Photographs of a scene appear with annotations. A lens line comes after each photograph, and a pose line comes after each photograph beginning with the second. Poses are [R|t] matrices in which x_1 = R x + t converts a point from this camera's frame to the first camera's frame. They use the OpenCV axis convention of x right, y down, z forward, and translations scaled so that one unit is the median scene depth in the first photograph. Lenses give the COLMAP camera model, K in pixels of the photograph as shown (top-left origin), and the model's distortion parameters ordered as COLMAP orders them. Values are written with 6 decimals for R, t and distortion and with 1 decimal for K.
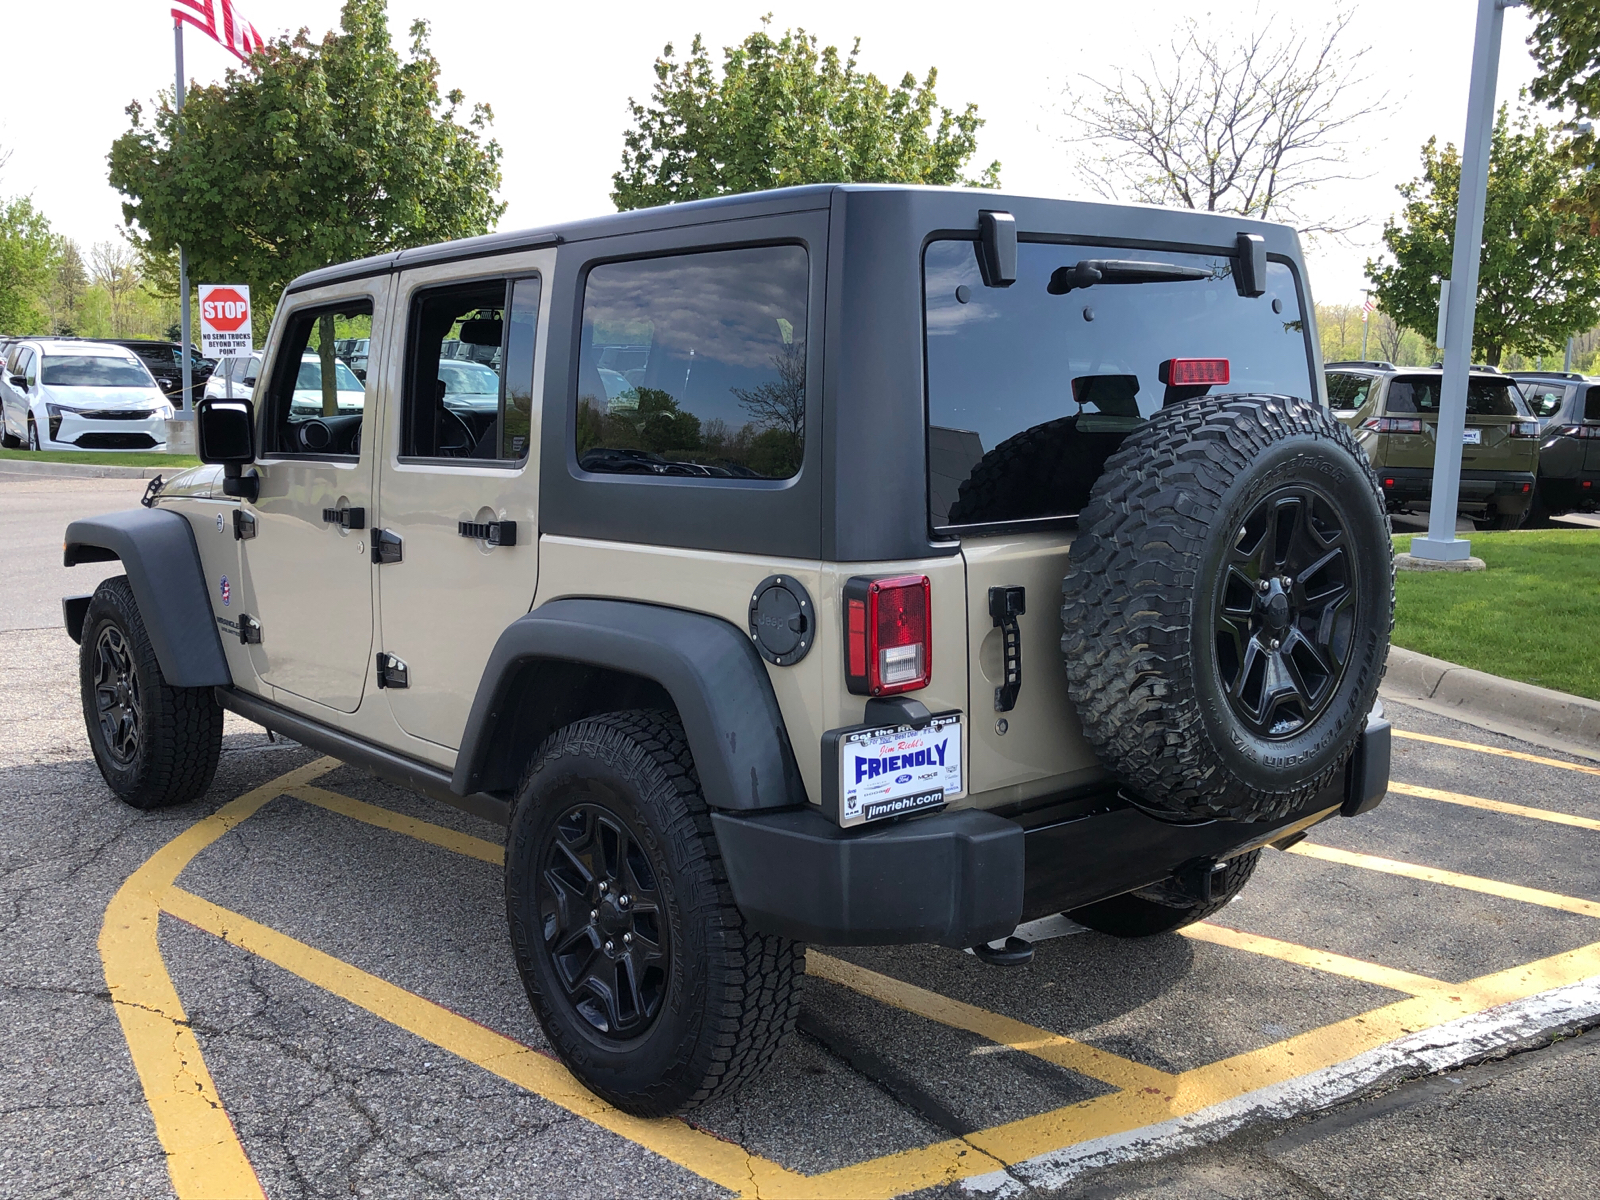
lens RADIAL K [[1581.7, 0, 804.6], [0, 1581.7, 591.6], [0, 0, 1]] dist [0.021562, 0.000000]
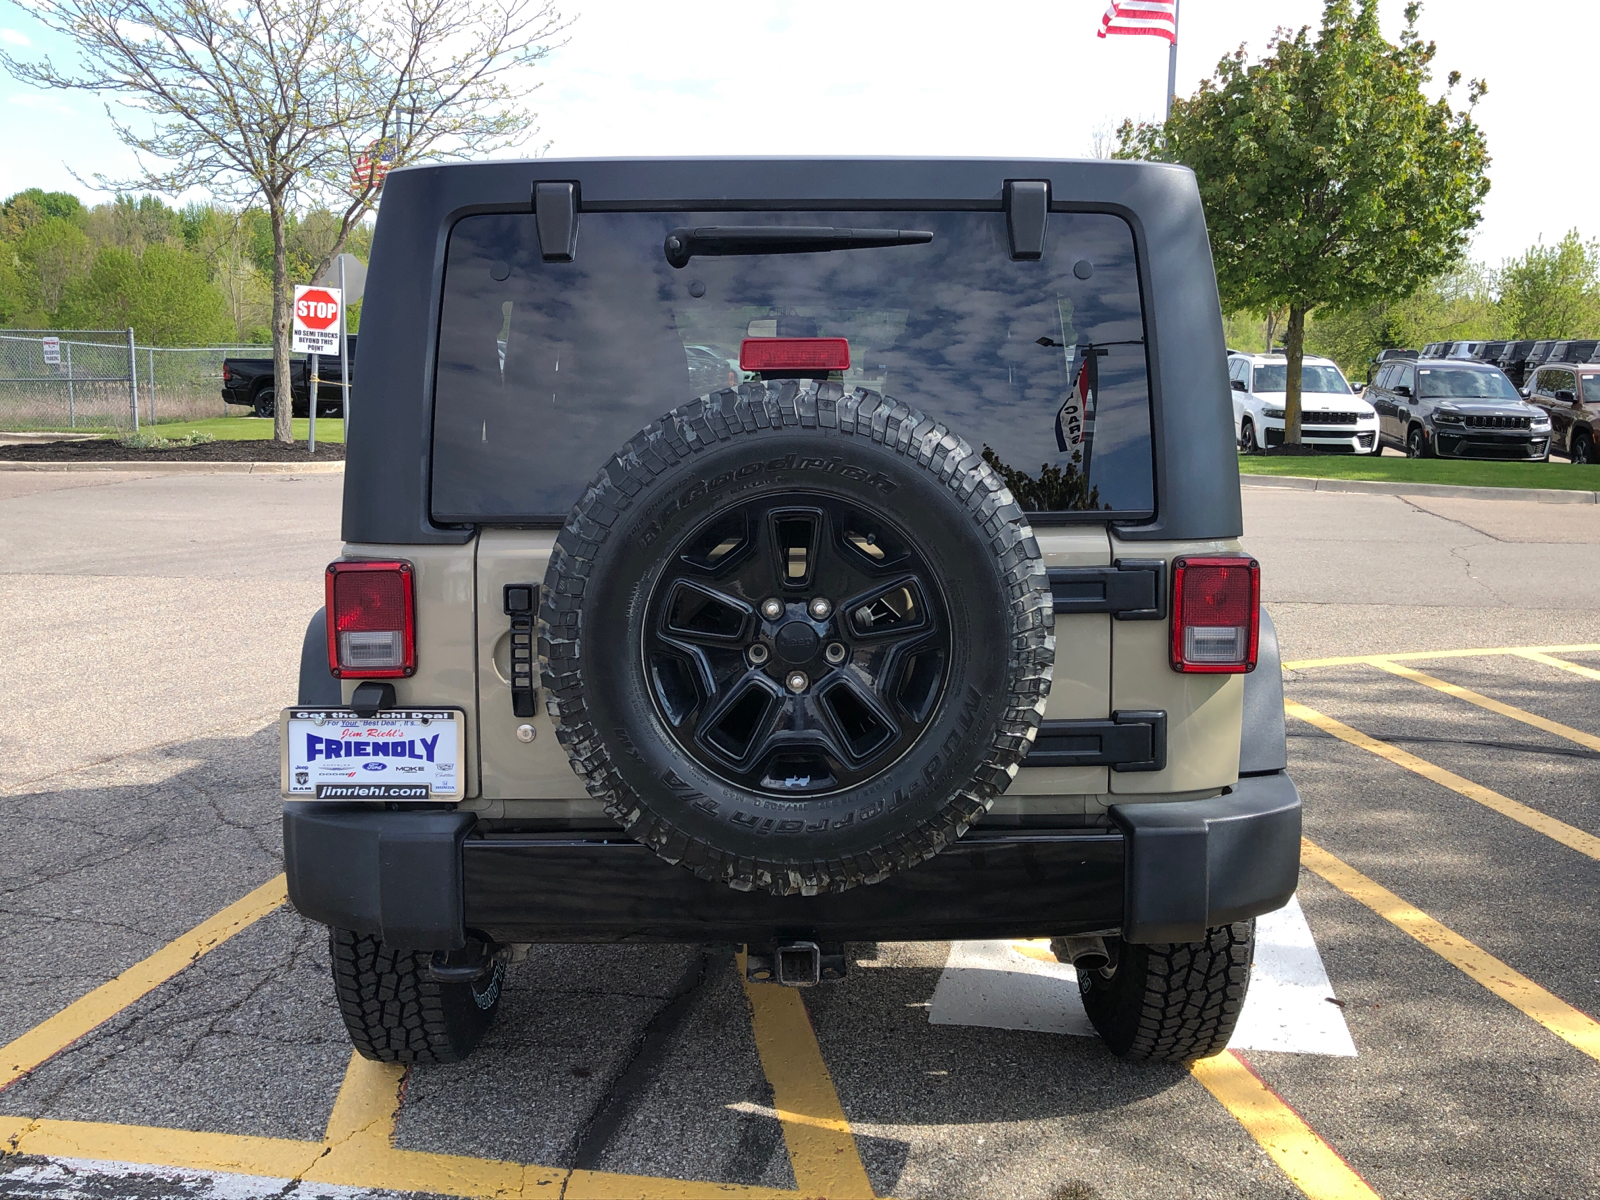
lens RADIAL K [[1581.7, 0, 802.2], [0, 1581.7, 610.4], [0, 0, 1]] dist [0.021562, 0.000000]
pose [[0.766090, 0.093312, -0.635924, 0.699765], [-0.088636, 0.995290, 0.039264, -0.032315], [0.636592, 0.026286, 0.770753, 0.320112]]
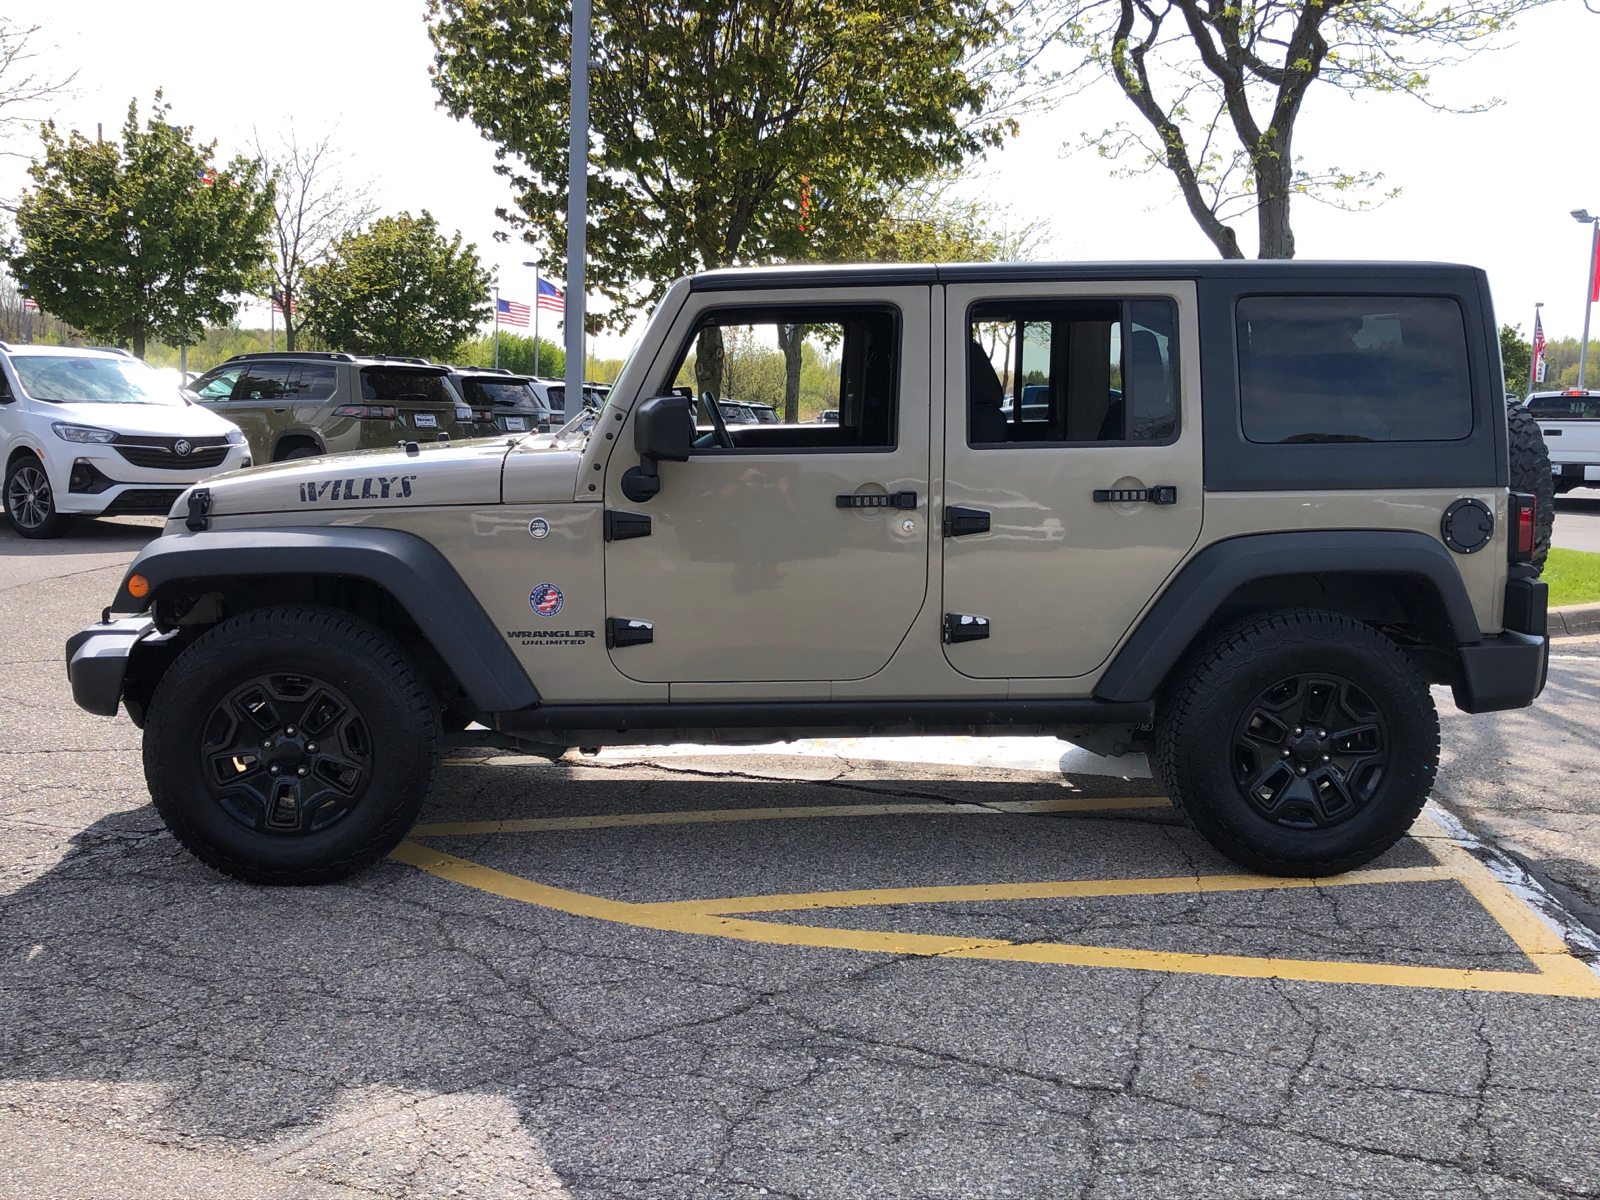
lens RADIAL K [[1581.7, 0, 795.3], [0, 1581.7, 594.6], [0, 0, 1]] dist [0.021562, 0.000000]
pose [[0.601541, -0.107981, 0.791511, -1.426689], [0.099844, 0.993215, 0.059619, -0.063878], [-0.792578, 0.043164, 0.608241, 0.446525]]
